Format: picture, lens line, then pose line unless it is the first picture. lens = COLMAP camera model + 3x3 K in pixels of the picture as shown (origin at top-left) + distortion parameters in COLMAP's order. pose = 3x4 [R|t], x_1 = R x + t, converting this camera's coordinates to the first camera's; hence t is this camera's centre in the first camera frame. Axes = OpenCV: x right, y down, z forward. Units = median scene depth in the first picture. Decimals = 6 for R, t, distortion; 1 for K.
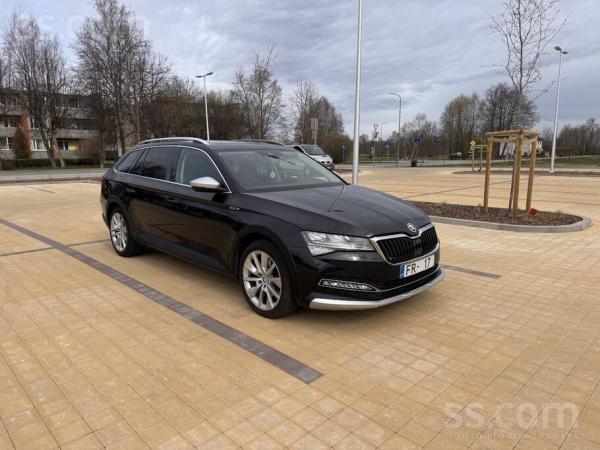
lens RADIAL K [[430.2, 0, 302.1], [0, 430.2, 226.3], [0, 0, 1]] dist [-0.030693, -0.009465]
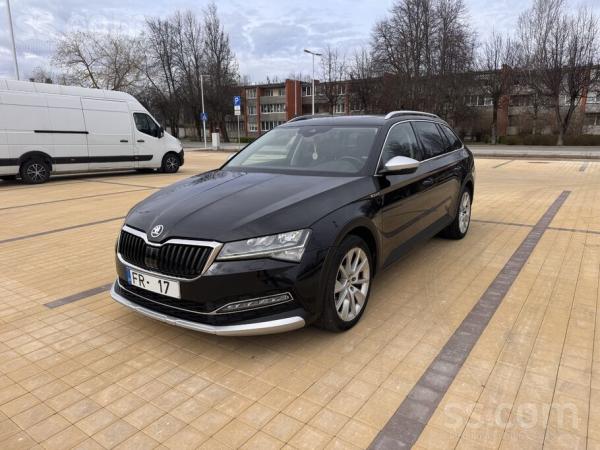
lens RADIAL K [[430.2, 0, 302.1], [0, 430.2, 224.4], [0, 0, 1]] dist [-0.030693, -0.009465]
pose [[0.196264, 0.226332, -0.954072, 1.048069], [-0.169651, 0.966160, 0.194300, -0.204178], [0.965763, 0.123725, 0.228020, 1.101985]]
